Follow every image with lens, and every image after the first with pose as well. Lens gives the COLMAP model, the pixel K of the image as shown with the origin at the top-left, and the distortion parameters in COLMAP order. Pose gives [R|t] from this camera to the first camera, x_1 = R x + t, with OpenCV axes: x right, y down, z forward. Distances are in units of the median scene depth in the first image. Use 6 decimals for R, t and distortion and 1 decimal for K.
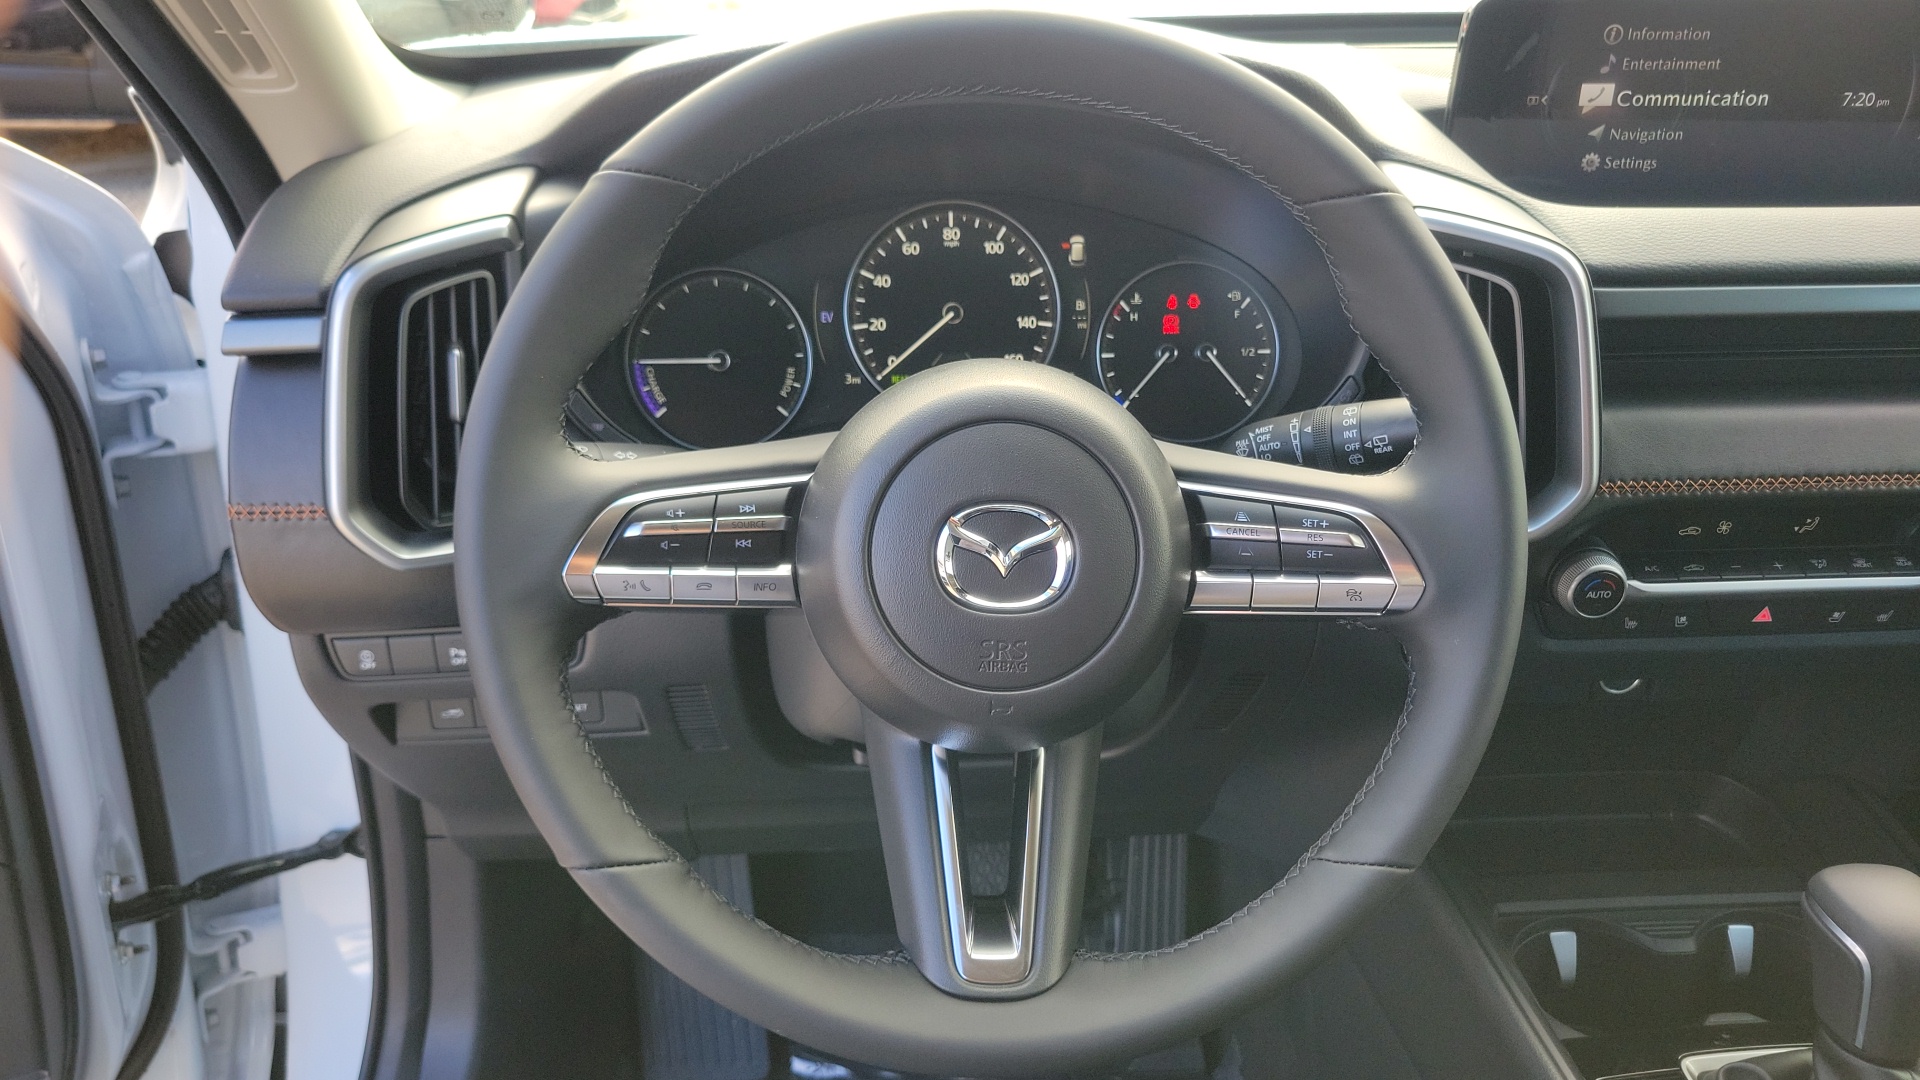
lens RADIAL K [[1476.8, 0, 960.0], [0, 1476.8, 540.0], [0, 0, 1]] dist [0.021537, -0.000868]
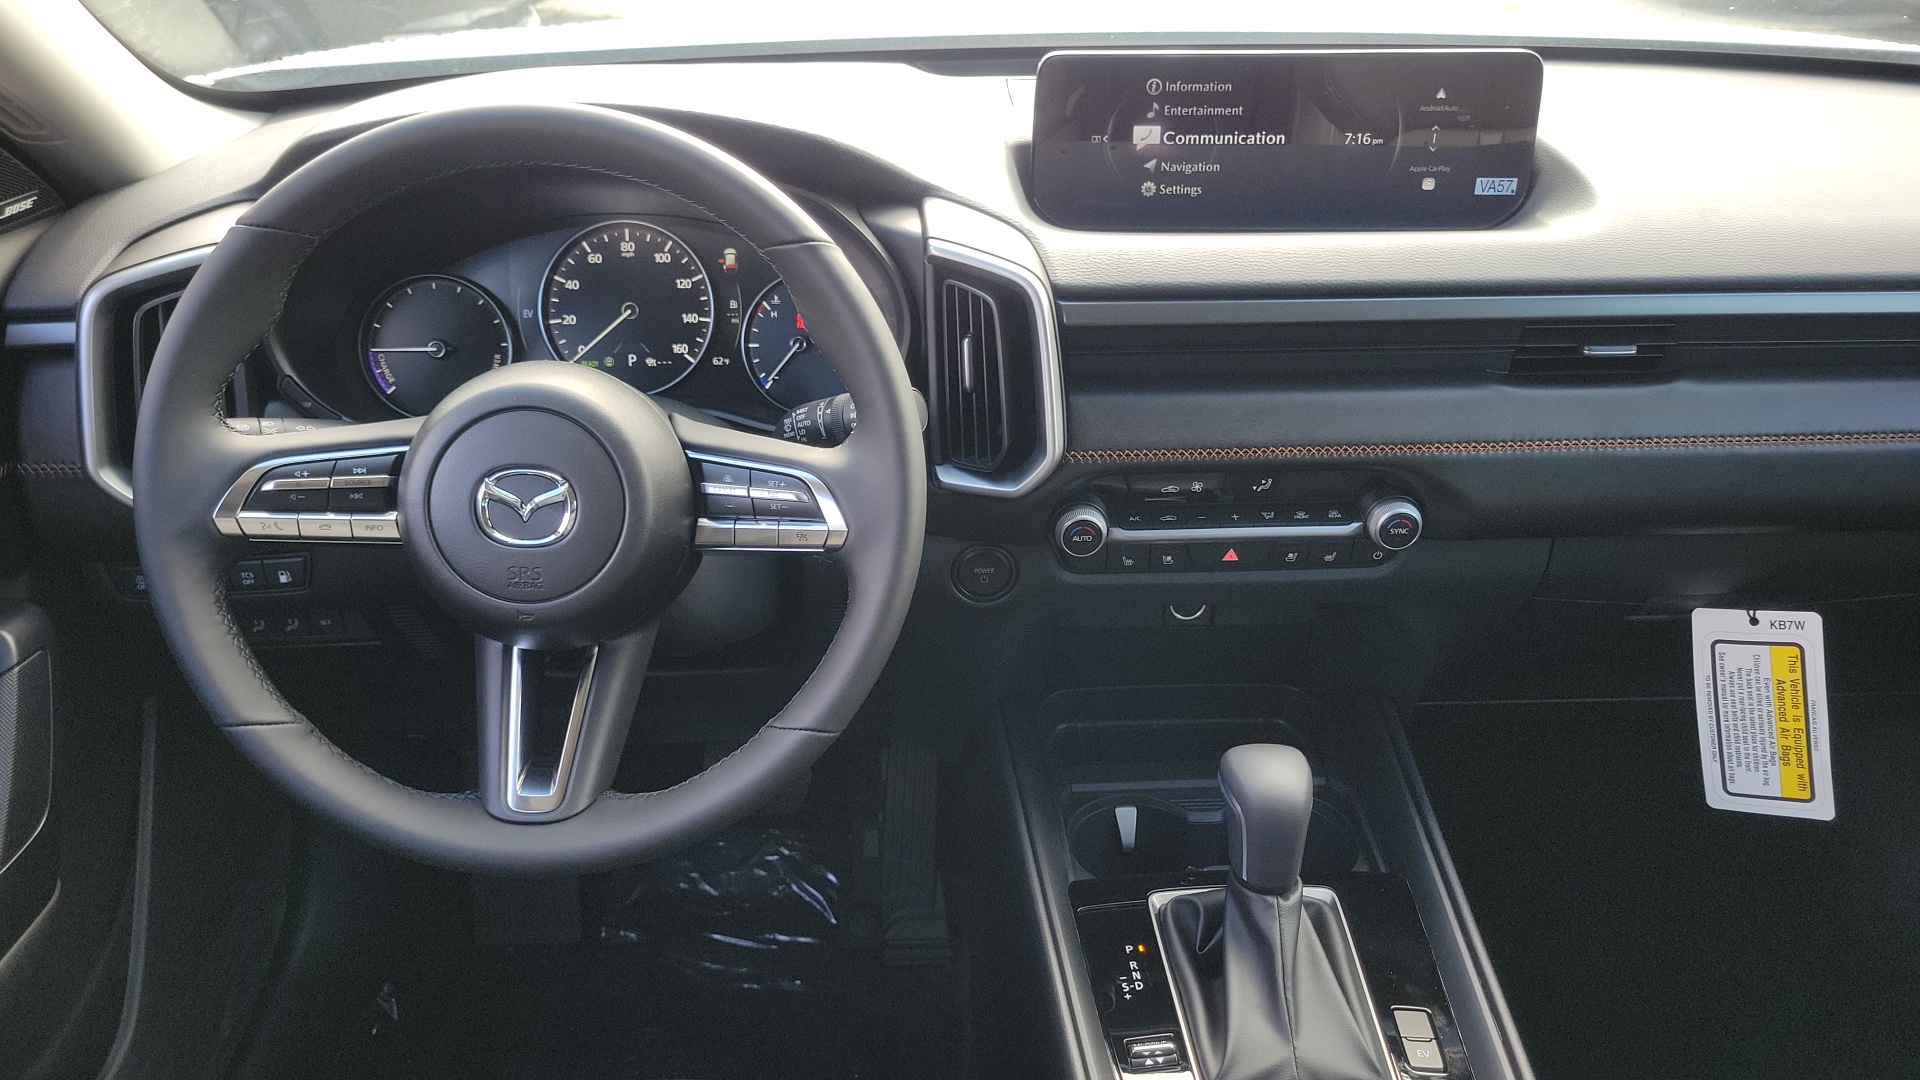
lens RADIAL K [[1472.3, 0, 959.4], [0, 1472.3, 556.4], [0, 0, 1]] dist [0.031078, -0.007608]
pose [[0.999651, 0.006867, -0.025528, 0.311502], [-0.005641, 0.998842, 0.047789, -0.007367], [0.025827, -0.047629, 0.998531, -0.251445]]
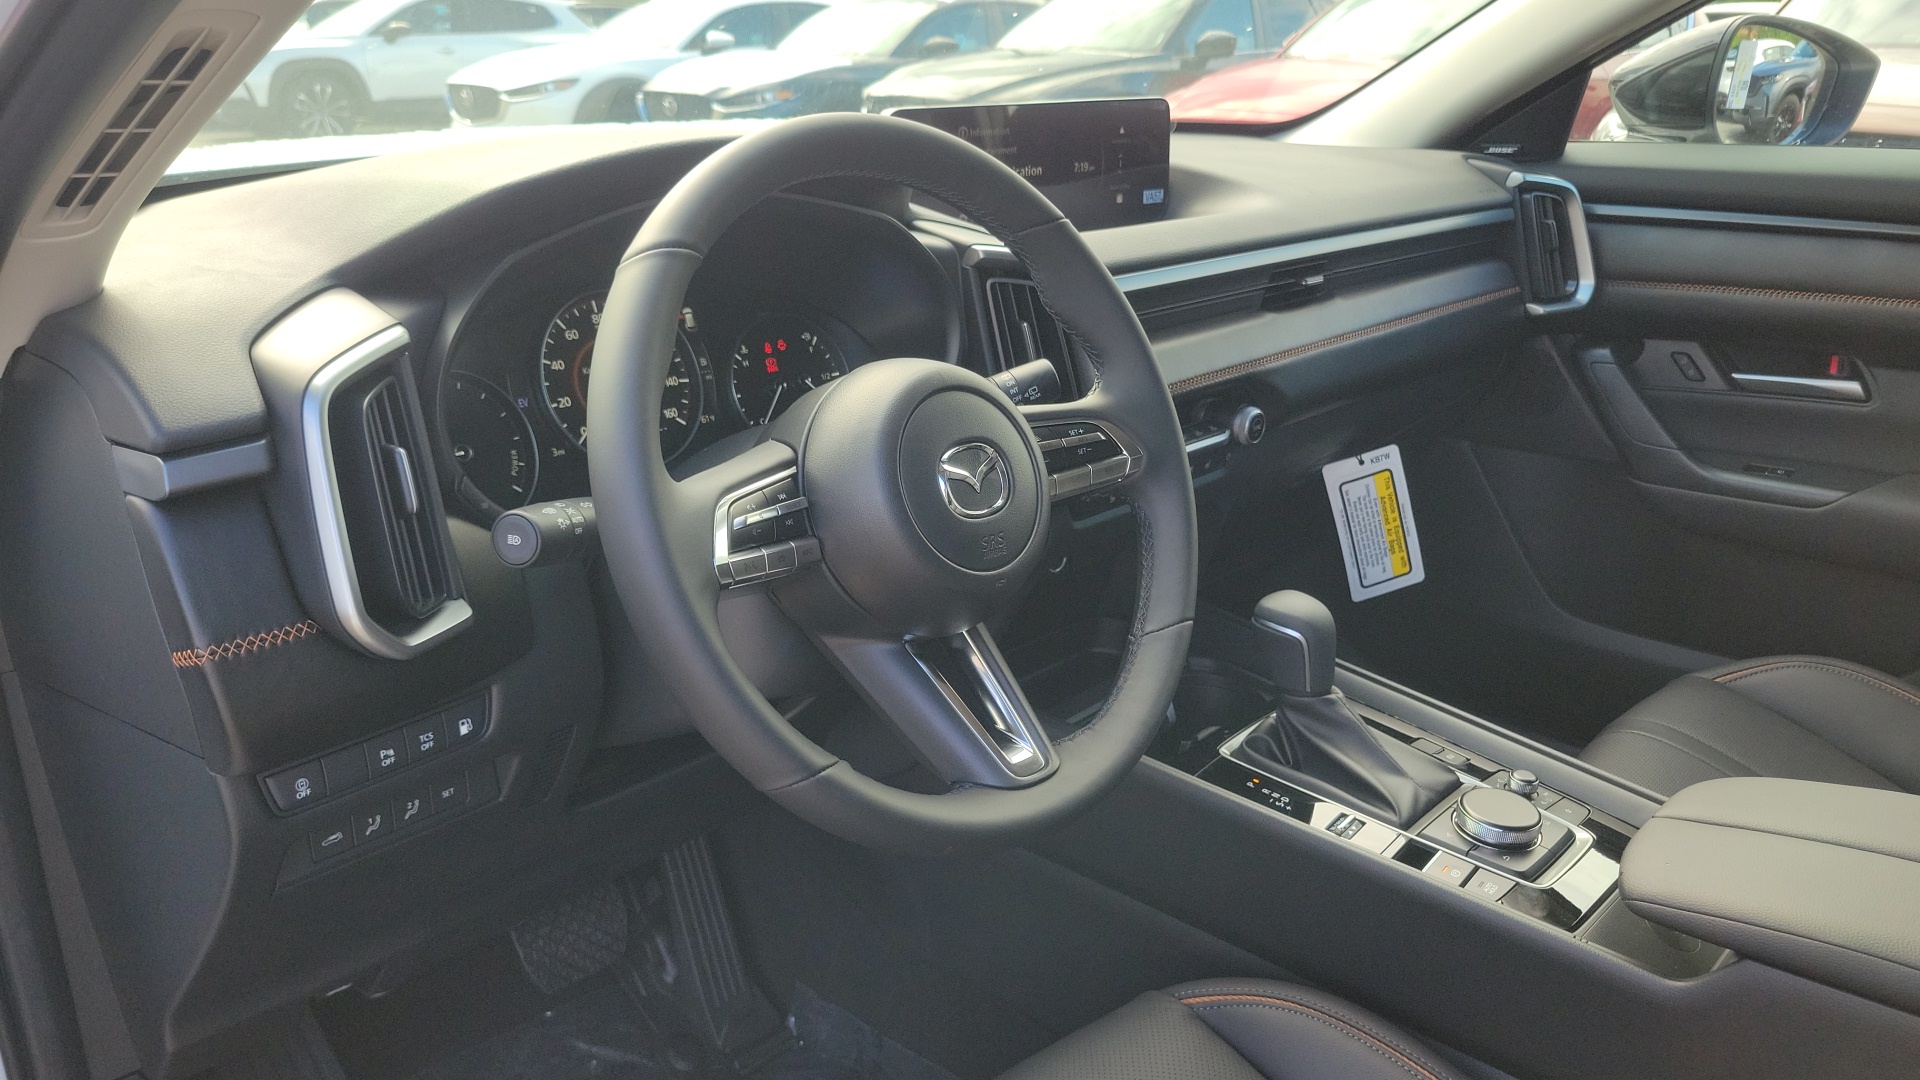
lens RADIAL K [[1445.8, 0, 967.6], [0, 1445.8, 555.5], [0, 0, 1]] dist [0.005165, -0.001721]
pose [[0.727228, -0.231499, 0.646179, -0.591398], [0.280166, 0.959530, 0.028452, 0.025403], [-0.626615, 0.160347, 0.762655, -0.039040]]
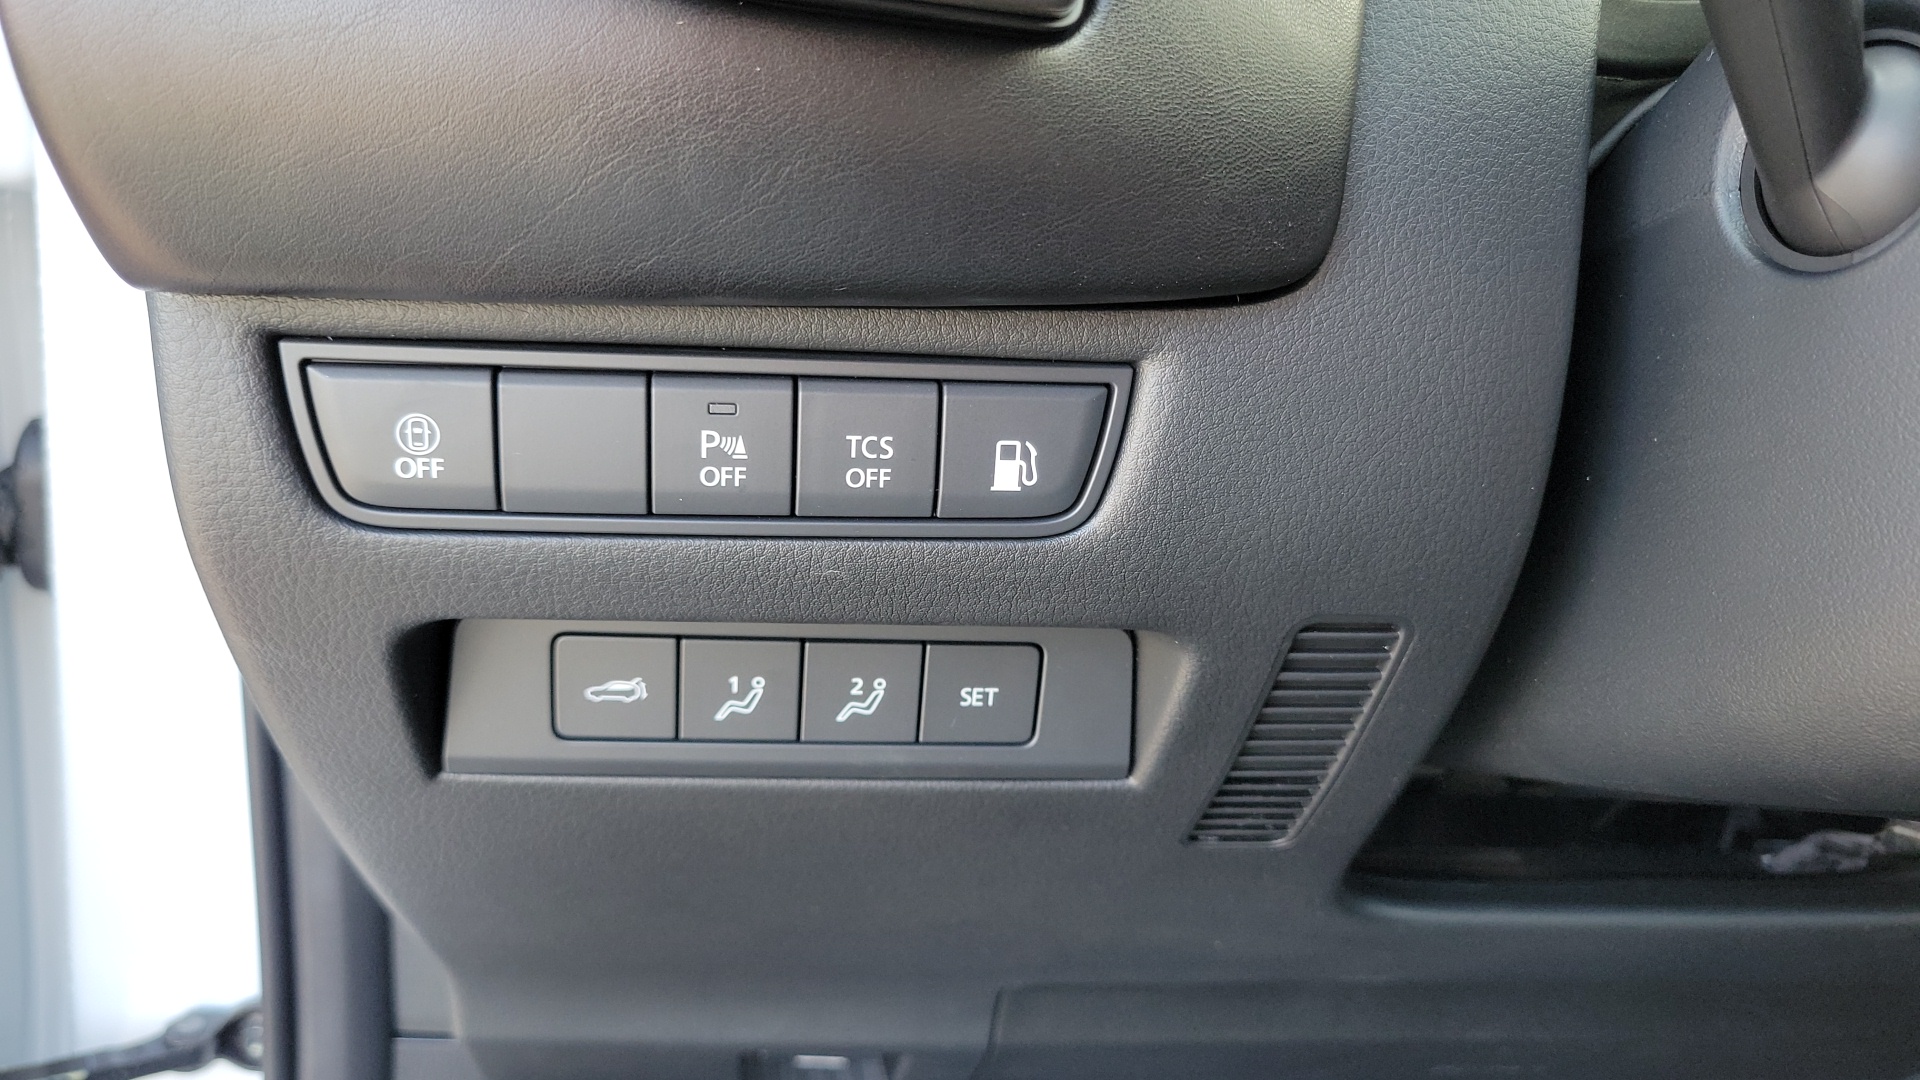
lens RADIAL K [[1479.1, 0, 958.5], [0, 1479.1, 560.4], [0, 0, 1]] dist [0.027546, -0.004384]
pose [[0.996659, 0.051342, 0.063526, -0.275122], [-0.044327, 0.993238, -0.107300, 0.115700], [-0.068606, 0.104126, 0.992195, 0.621655]]
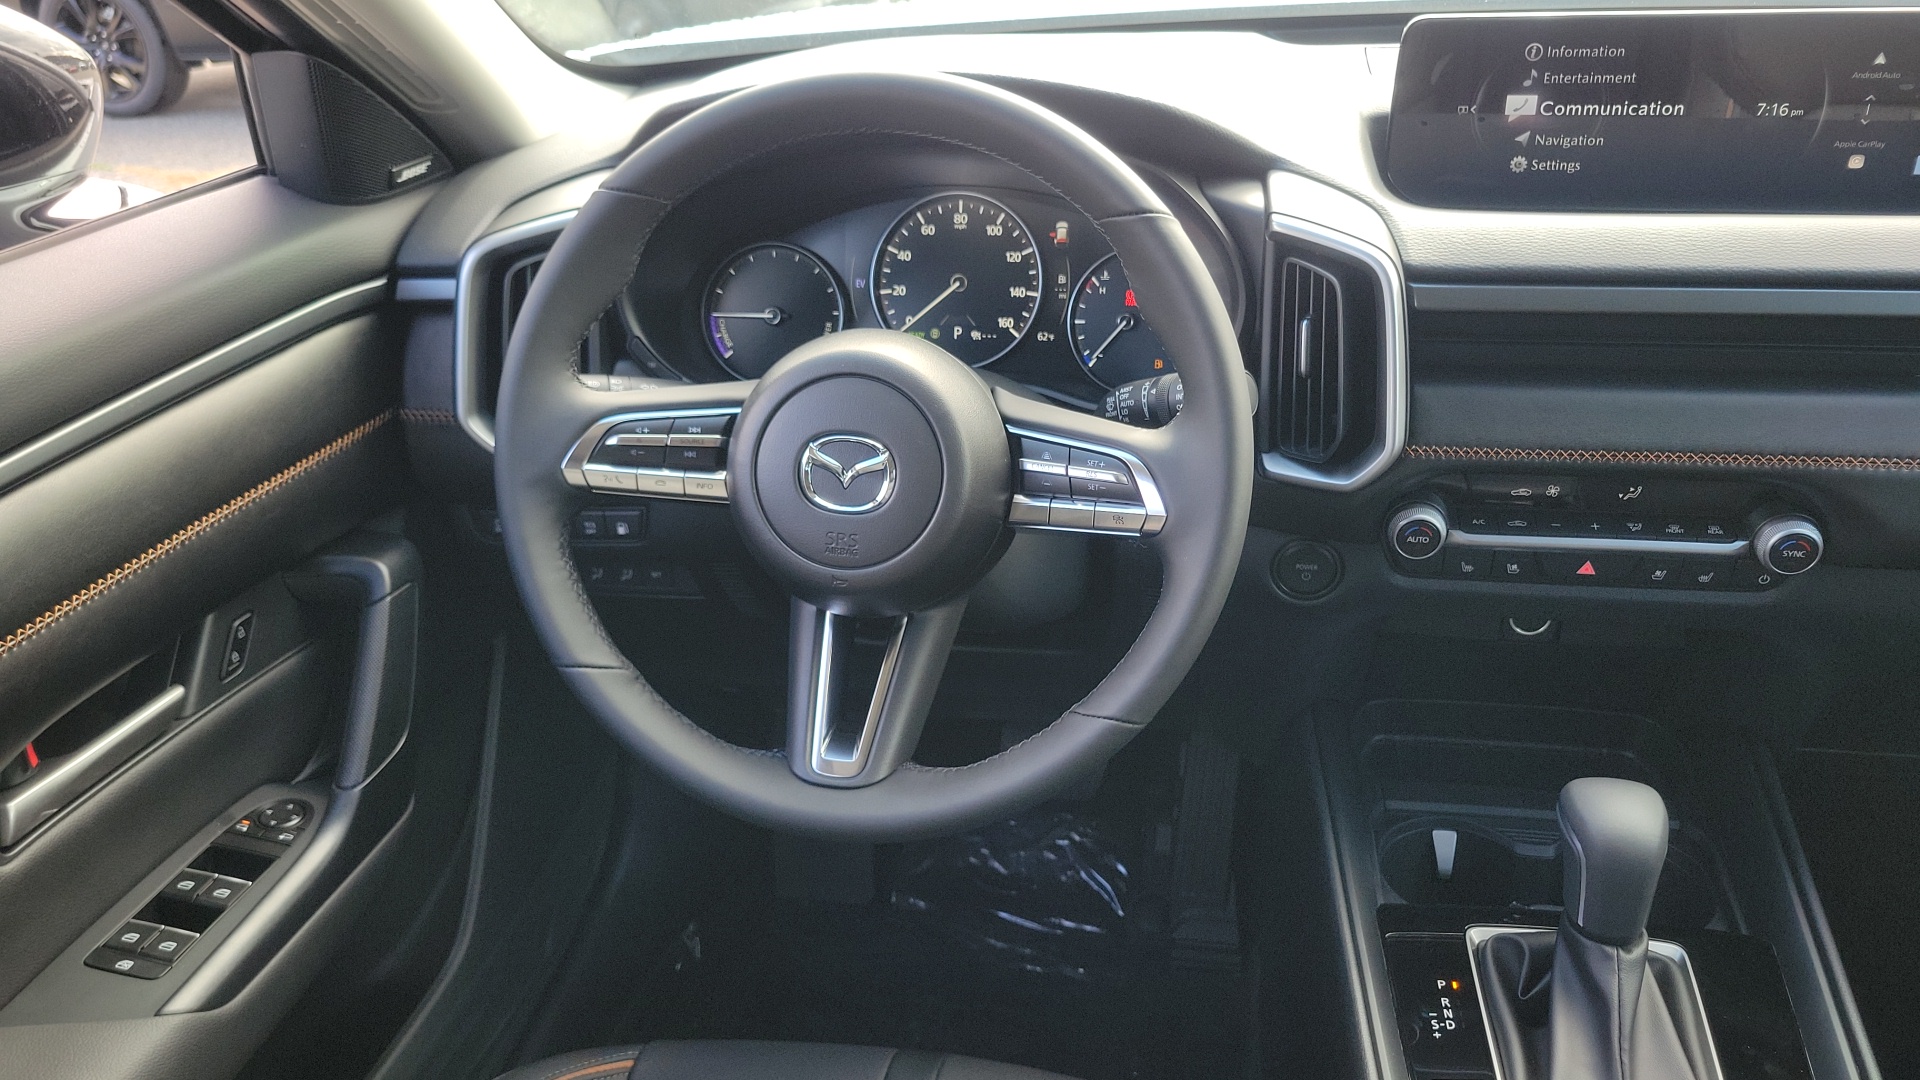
lens RADIAL K [[1479.1, 0, 958.5], [0, 1479.1, 560.4], [0, 0, 1]] dist [0.027546, -0.004384]
pose [[0.970677, 0.072529, -0.229184, 0.301996], [-0.058519, 0.996012, 0.067355, -0.004931], [0.233155, -0.051968, 0.971050, -0.225138]]
